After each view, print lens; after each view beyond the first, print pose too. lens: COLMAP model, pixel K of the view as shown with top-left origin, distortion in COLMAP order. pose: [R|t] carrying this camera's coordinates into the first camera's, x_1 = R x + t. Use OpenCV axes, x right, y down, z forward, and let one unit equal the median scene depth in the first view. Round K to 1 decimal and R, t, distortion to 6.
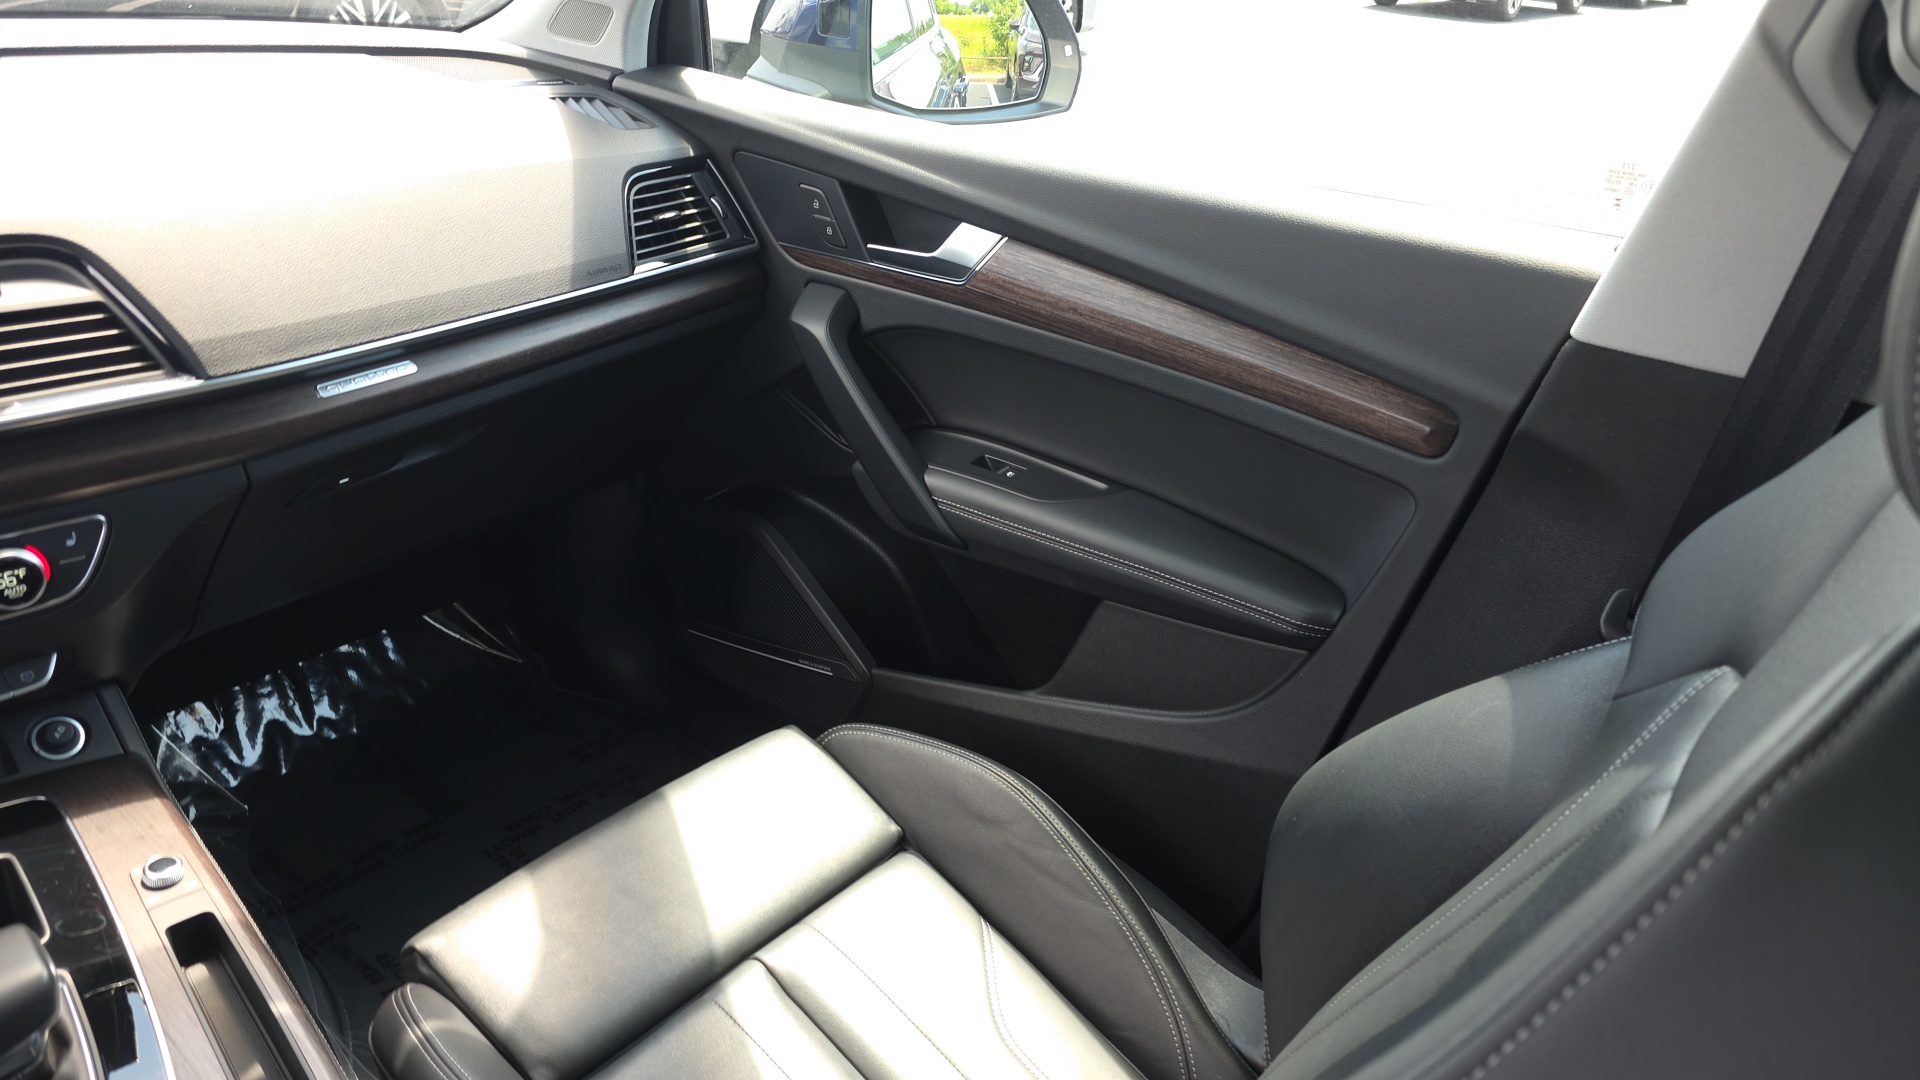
lens RADIAL K [[1287.0, 0, 988.9], [0, 1287.0, 559.9], [0, 0, 1]] dist [0.042906, -0.048021]
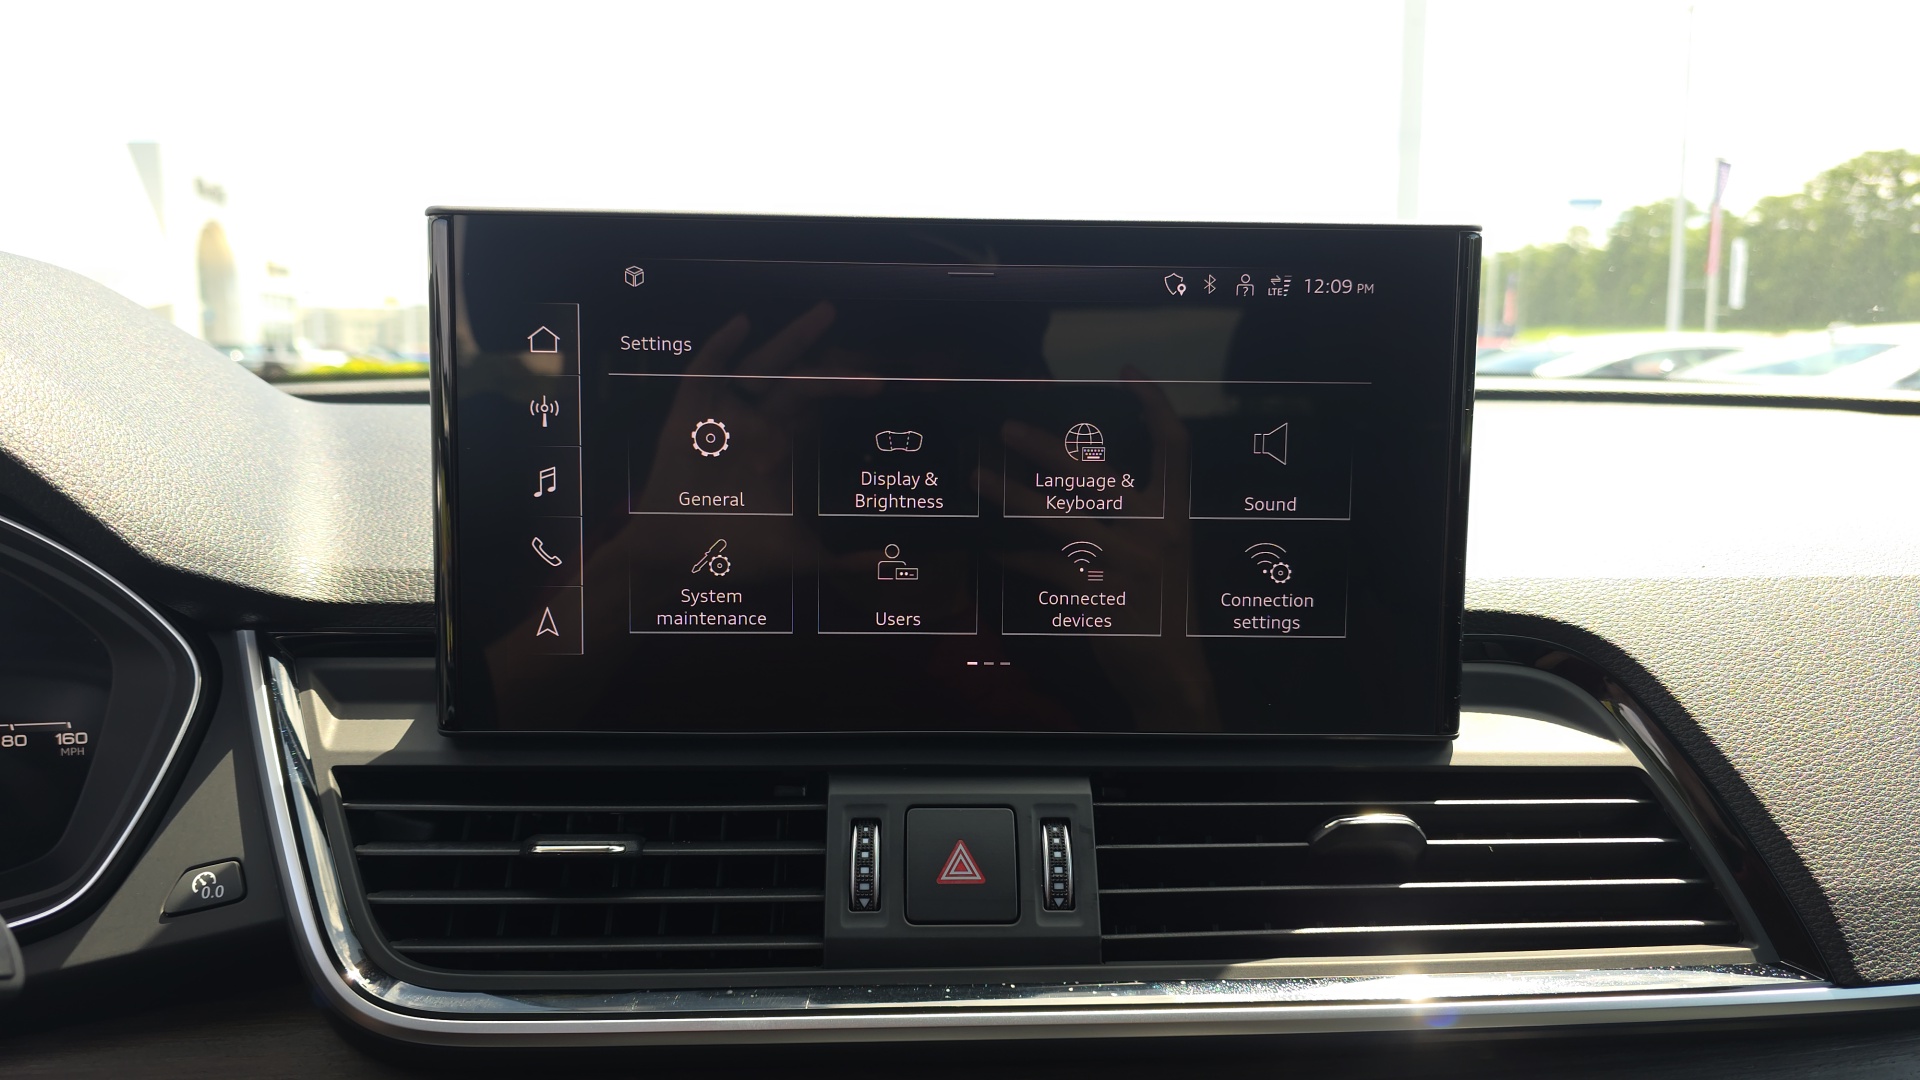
lens RADIAL K [[1285.5, 0, 931.4], [0, 1285.5, 537.6], [0, 0, 1]] dist [0.097692, -0.139691]
pose [[0.744595, 0.008799, -0.667459, -0.456864], [-0.261792, 0.923654, -0.279870, -0.066405], [0.614039, 0.383125, 0.690052, 0.408474]]
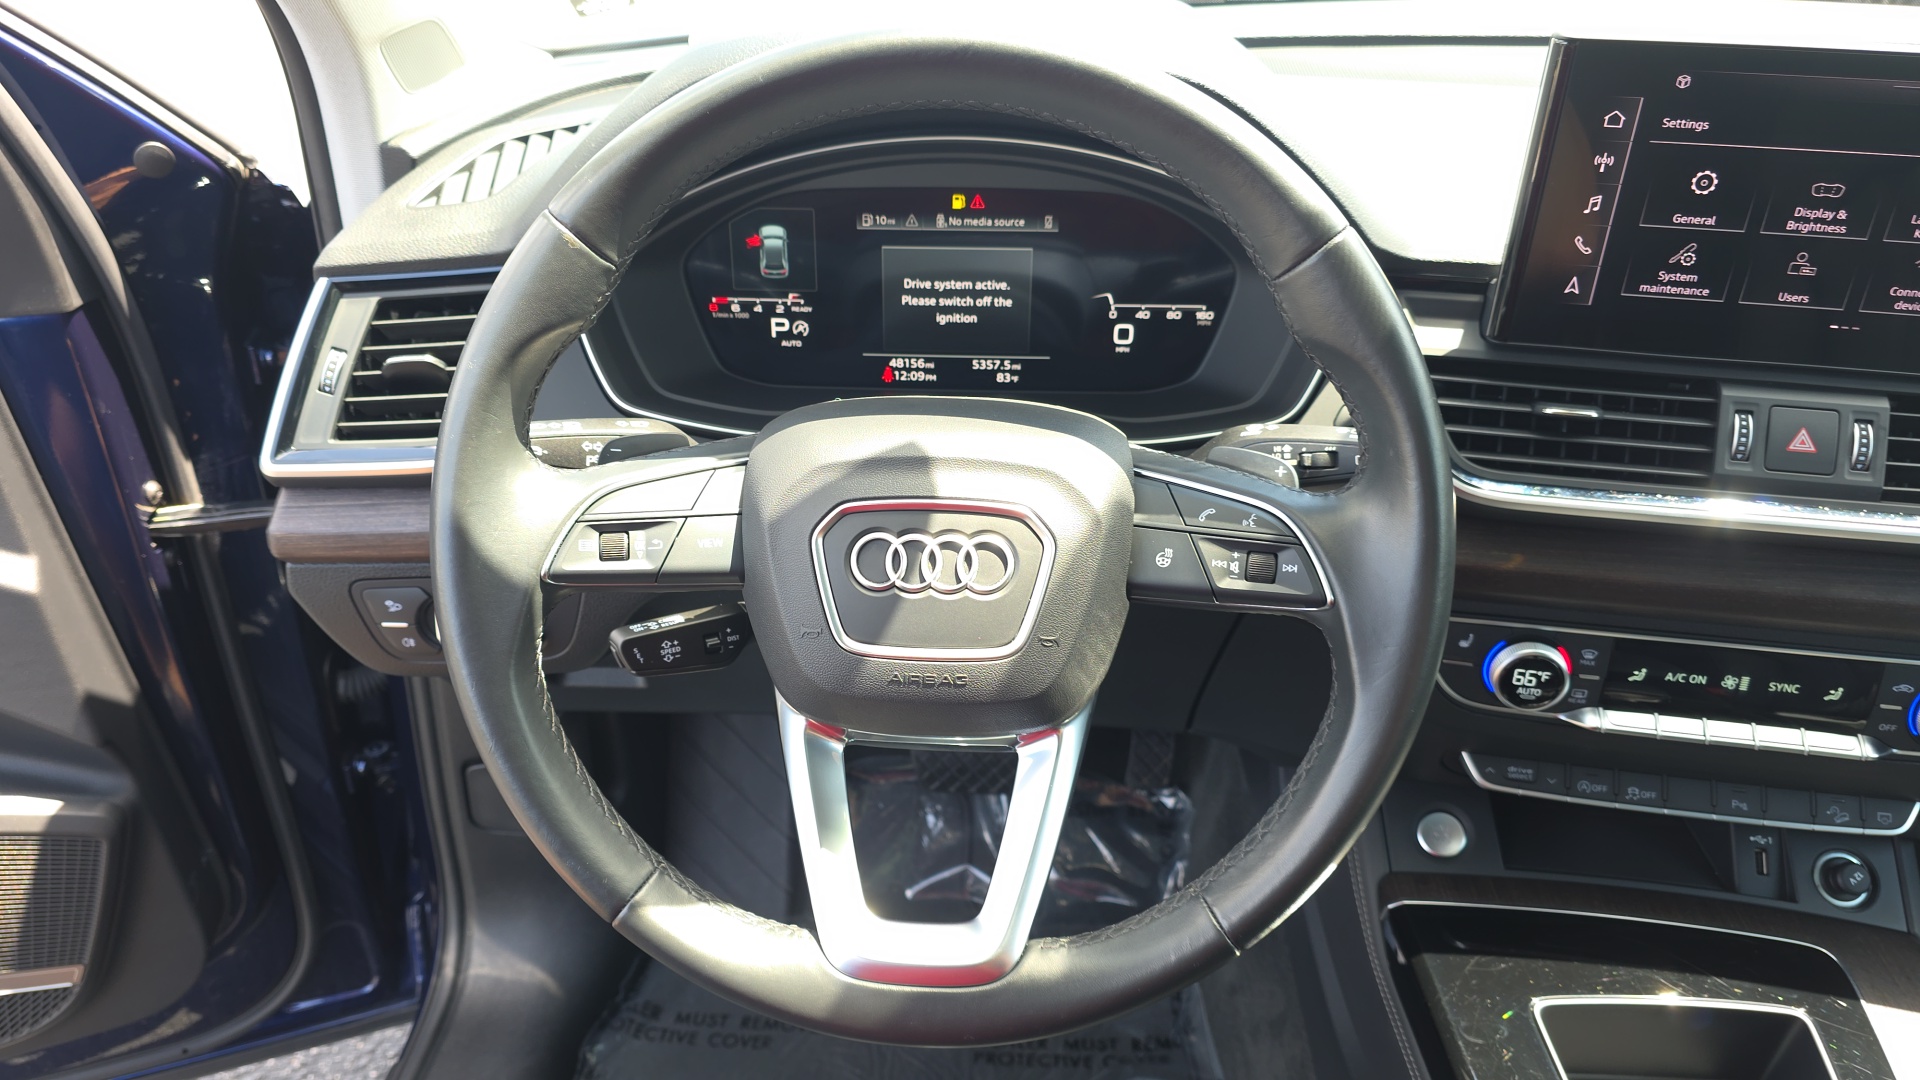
lens RADIAL K [[1316.7, 0, 937.7], [0, 1316.7, 530.1], [0, 0, 1]] dist [0.052370, -0.061176]
pose [[0.579793, 0.335279, -0.742582, -0.438647], [-0.339388, 0.927957, 0.153989, -0.004130], [0.740714, 0.162741, 0.651812, -0.015811]]
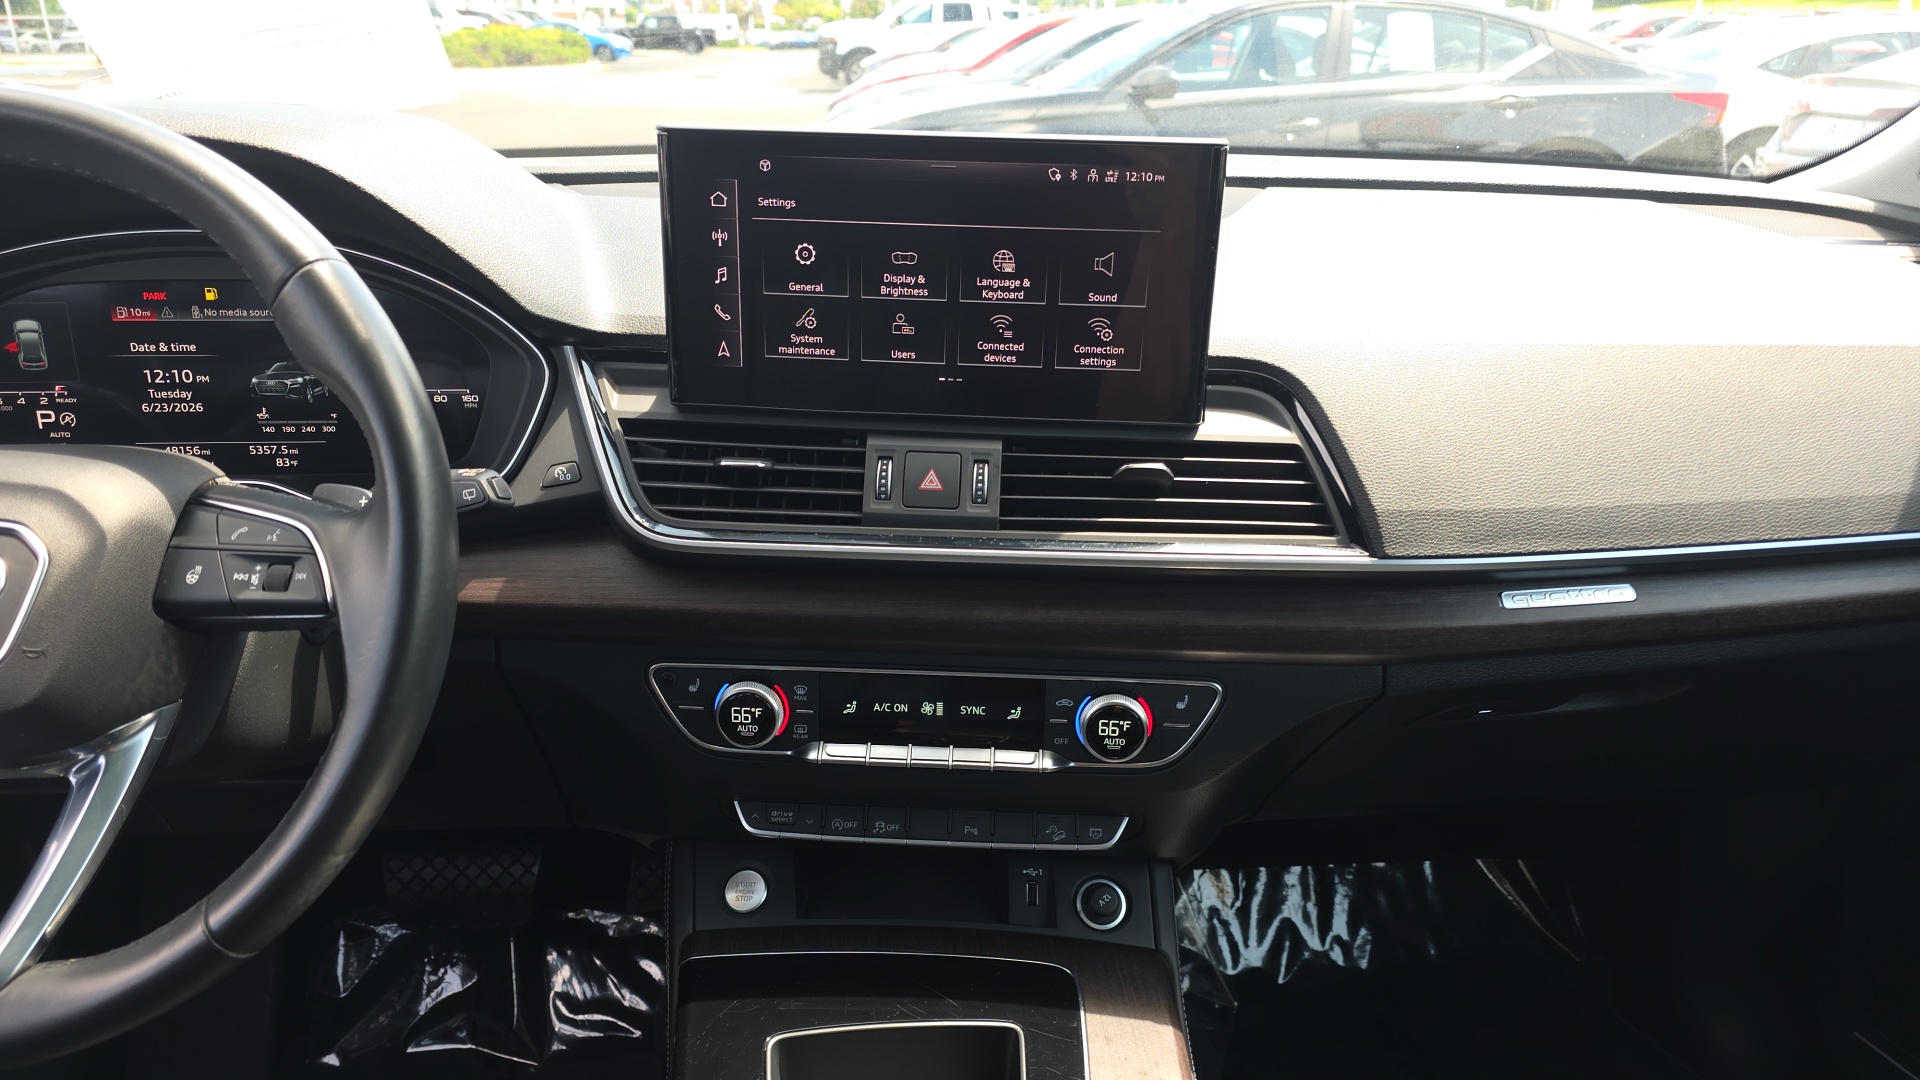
lens RADIAL K [[1299.4, 0, 944.1], [0, 1299.4, 552.3], [0, 0, 1]] dist [0.090262, -0.111187]
pose [[0.676973, 0.206290, -0.706507, -0.181725], [-0.308215, 0.951154, -0.017607, -0.038138], [0.668364, 0.229675, 0.707488, 0.211135]]
